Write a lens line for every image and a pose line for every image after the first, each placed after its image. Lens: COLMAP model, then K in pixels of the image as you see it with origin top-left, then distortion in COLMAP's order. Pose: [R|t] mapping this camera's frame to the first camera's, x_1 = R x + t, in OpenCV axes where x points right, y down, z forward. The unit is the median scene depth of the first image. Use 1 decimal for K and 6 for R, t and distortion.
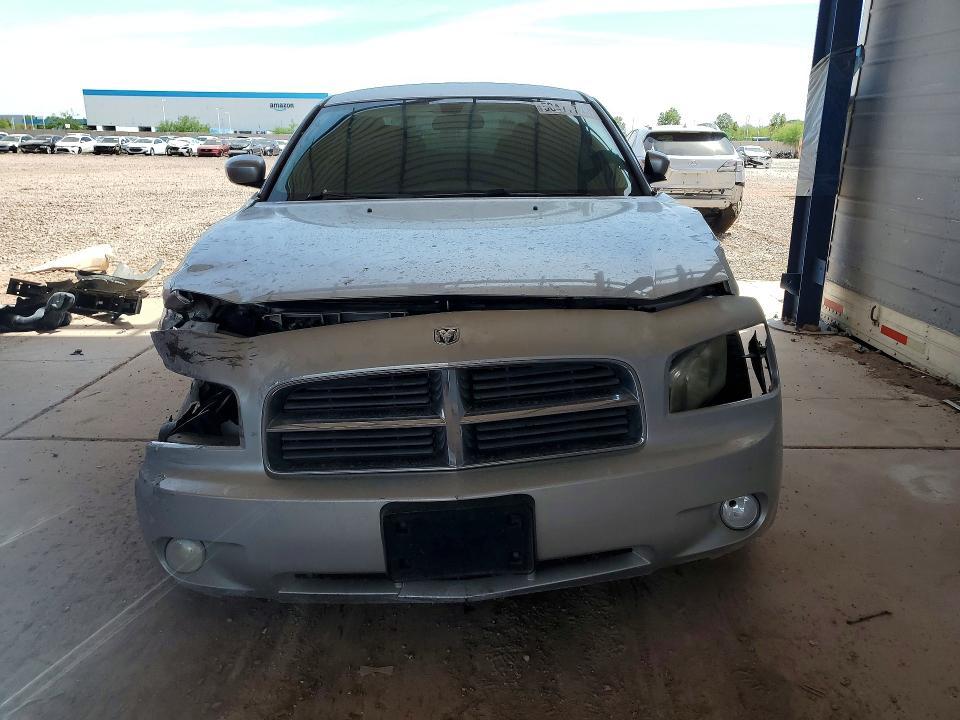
lens RADIAL K [[776.3, 0, 480.0], [0, 776.3, 360.0], [0, 0, 1]] dist [0.033427, -0.014792]
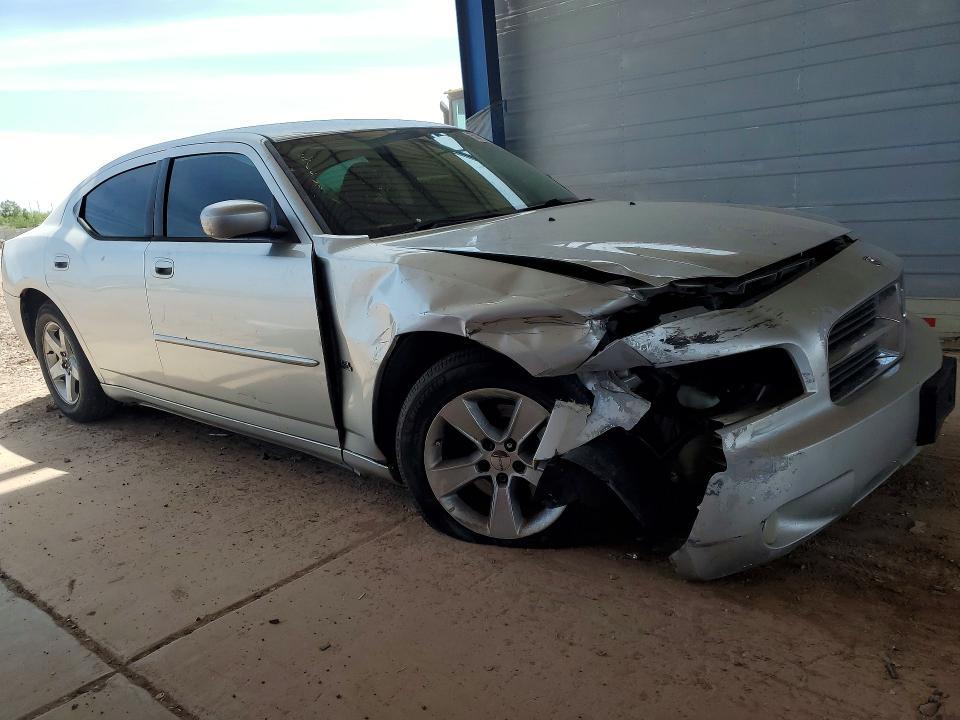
lens RADIAL K [[776.3, 0, 480.0], [0, 776.3, 360.0], [0, 0, 1]] dist [0.033427, -0.014792]
pose [[0.623316, -0.210689, 0.753052, -0.624244], [0.279775, 0.959359, 0.036834, -0.045870], [-0.730207, 0.187726, 0.656930, 0.266362]]
